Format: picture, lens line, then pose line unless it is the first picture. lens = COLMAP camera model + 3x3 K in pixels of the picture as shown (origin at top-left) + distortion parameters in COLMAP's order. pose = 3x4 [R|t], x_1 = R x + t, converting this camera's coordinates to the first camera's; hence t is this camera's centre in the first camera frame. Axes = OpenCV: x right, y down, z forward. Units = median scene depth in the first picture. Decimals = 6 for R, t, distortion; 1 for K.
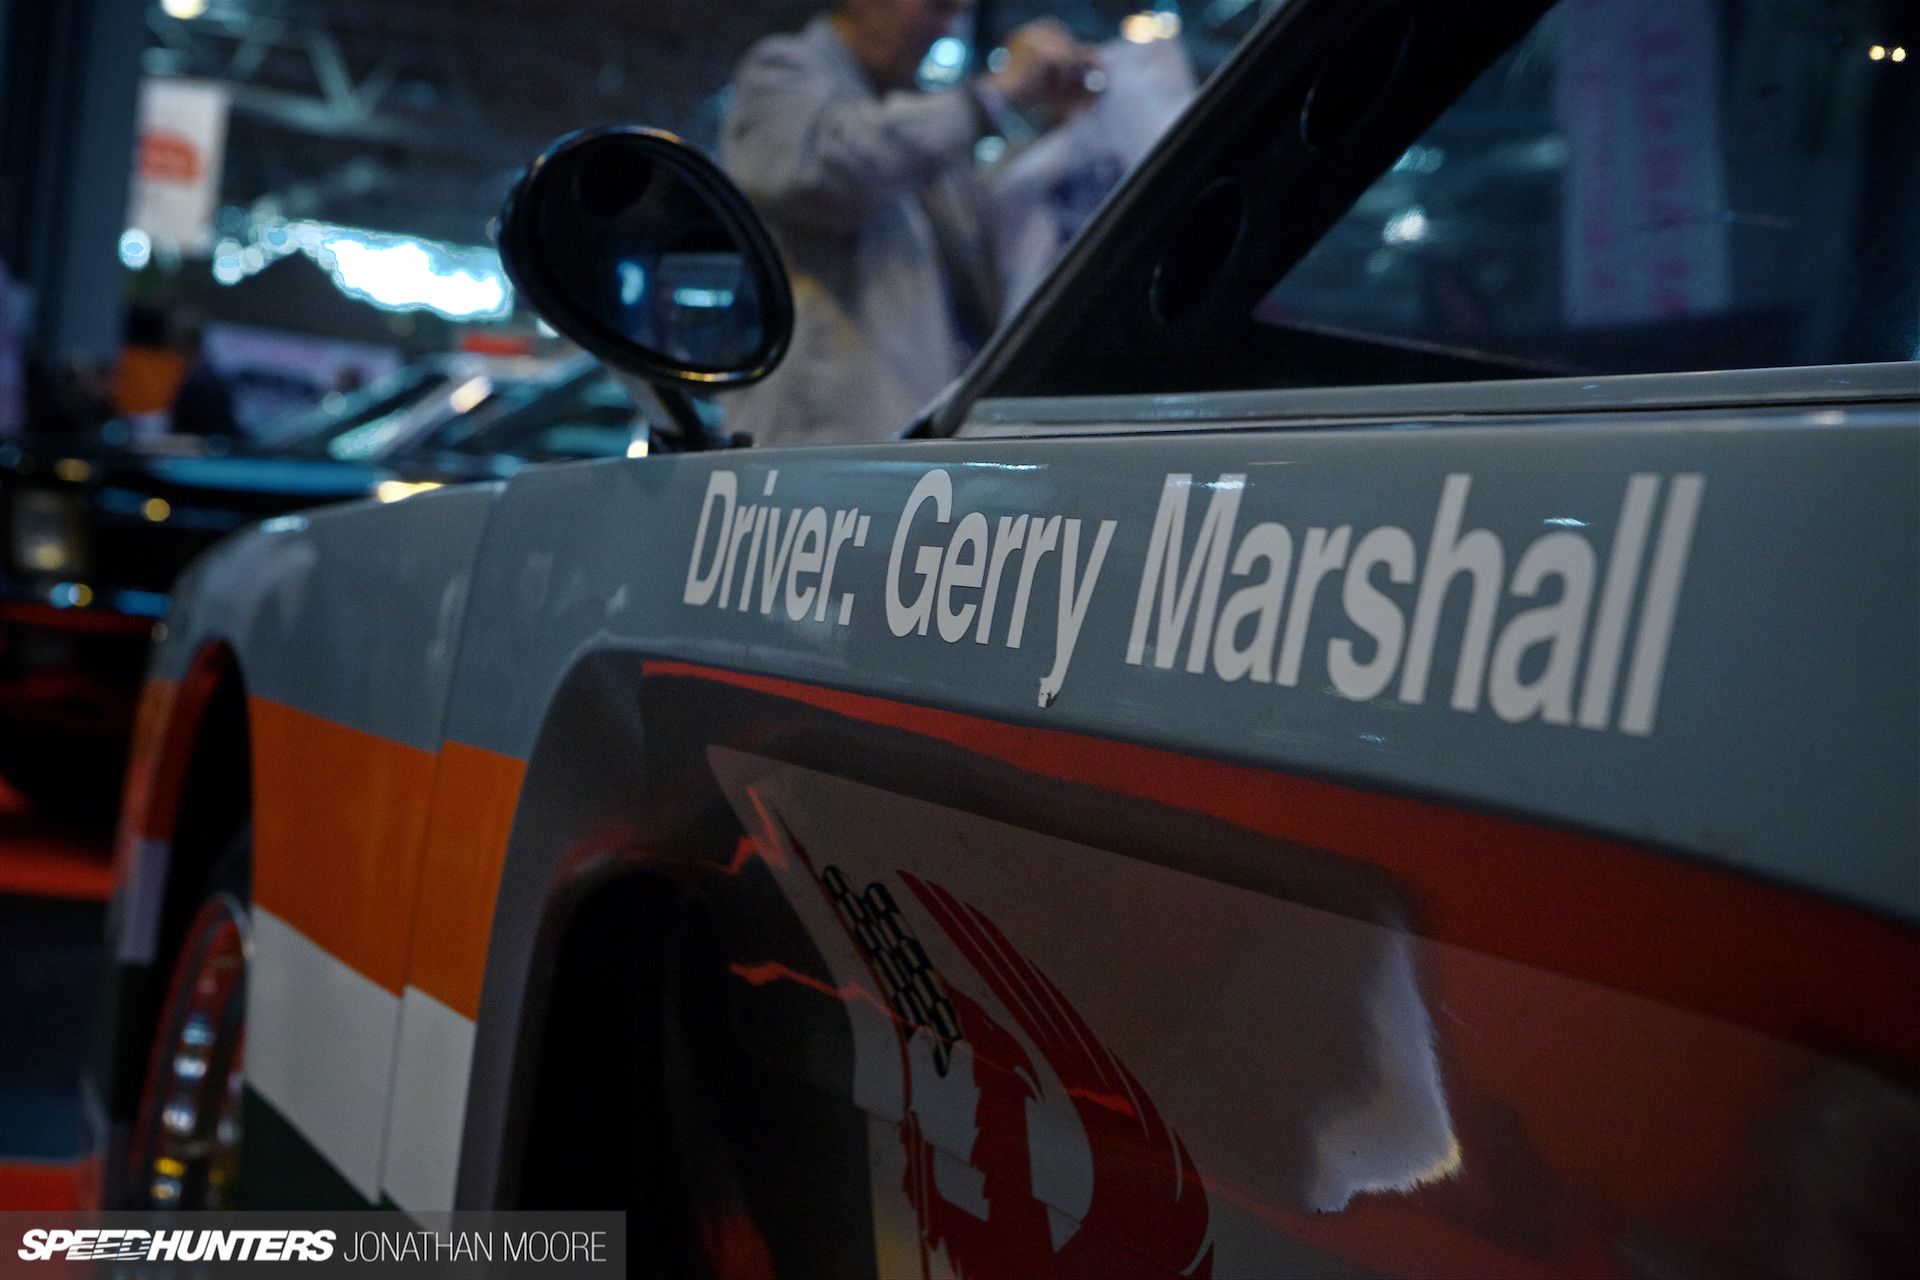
lens RADIAL K [[3376.7, 0, 960.0], [0, 3376.7, 640.0], [0, 0, 1]] dist [0.042534, 0.173056]
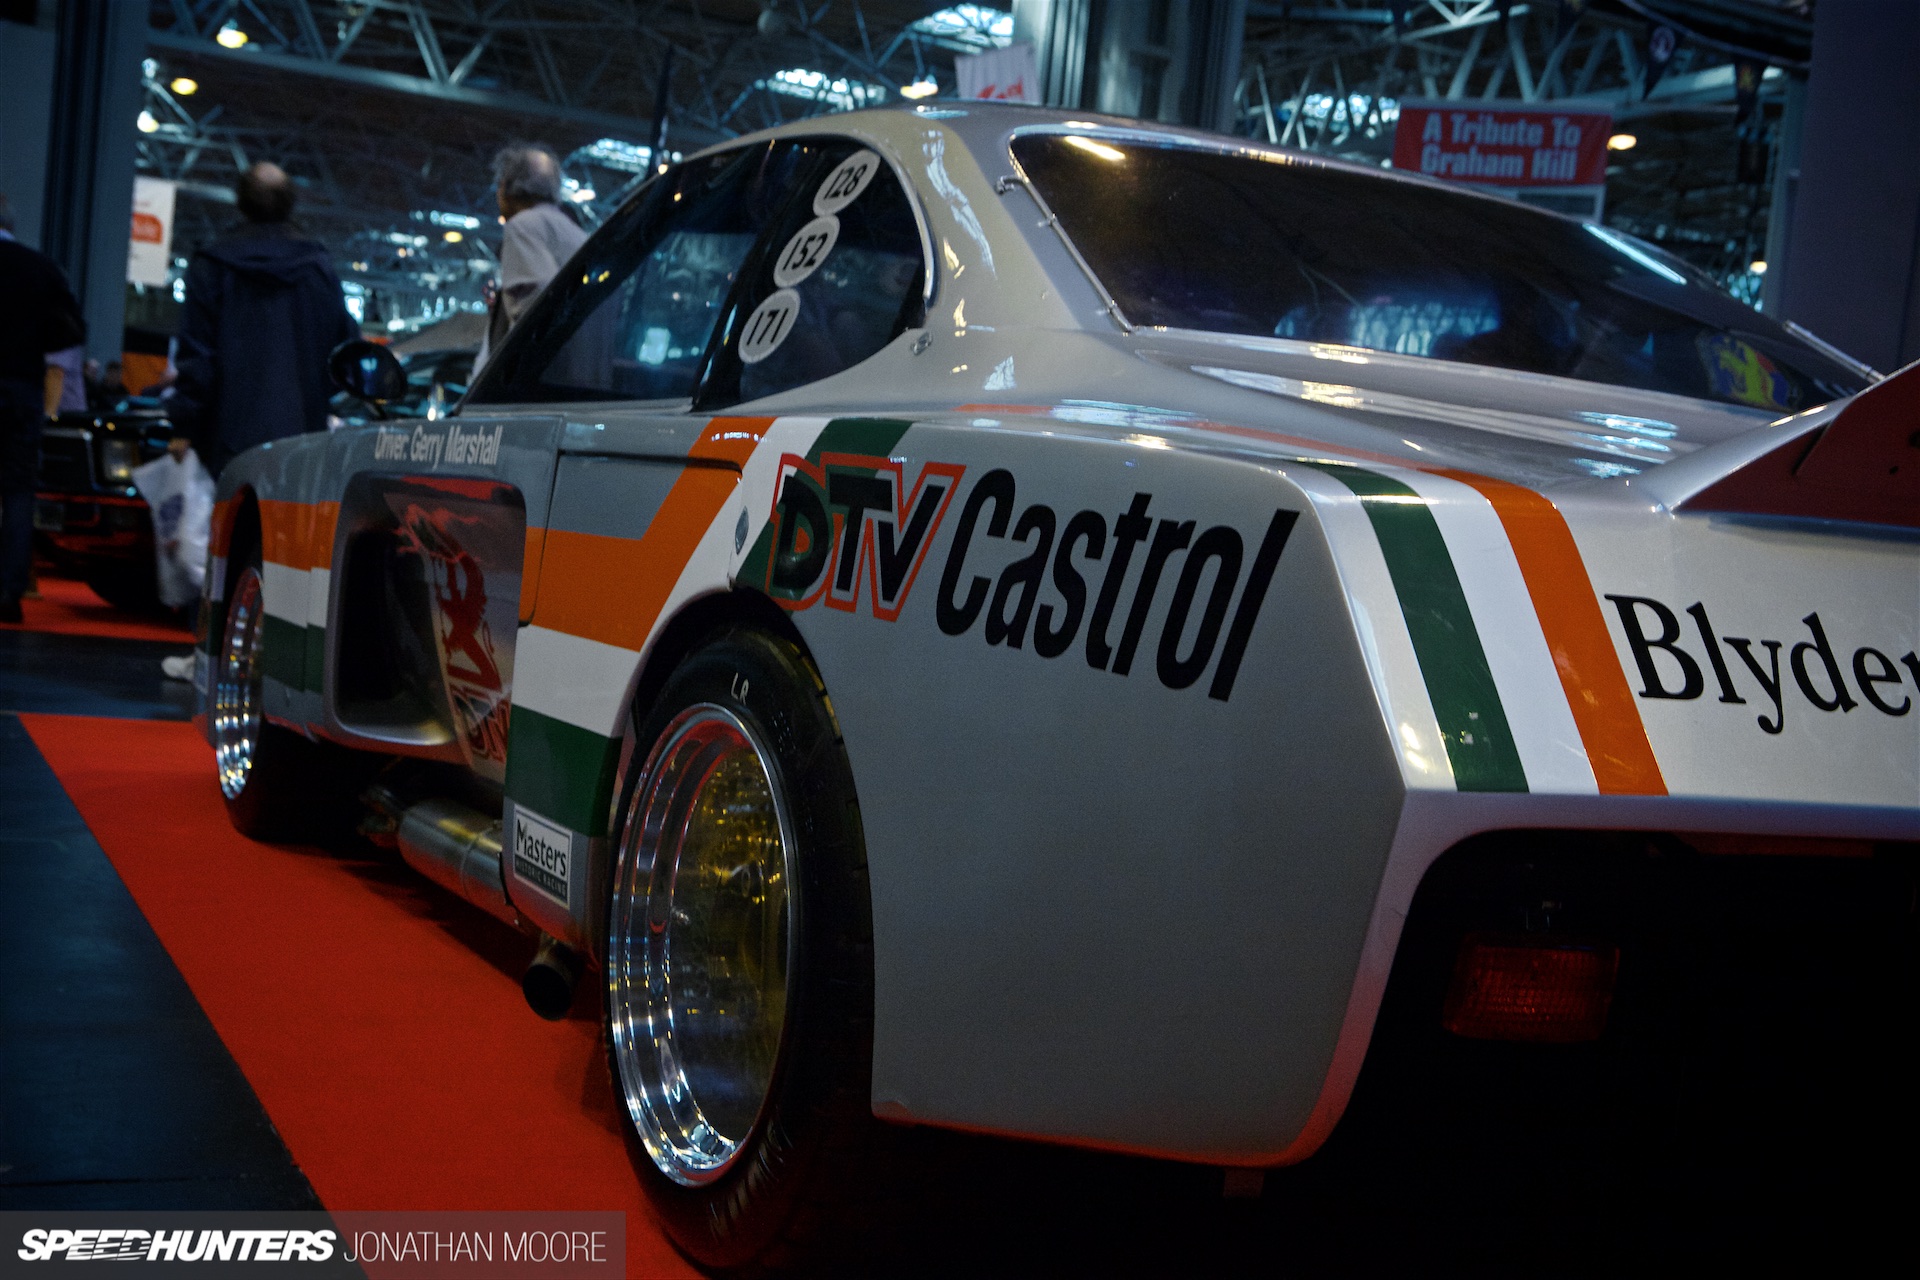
lens RADIAL K [[2317.9, 0, 960.0], [0, 2317.9, 640.0], [0, 0, 1]] dist [-0.038907, 0.104089]
pose [[0.993358, -0.028160, 0.111568, 0.276068], [0.022656, 0.998477, 0.050297, 0.076697], [-0.112814, -0.047436, 0.992483, -1.716721]]
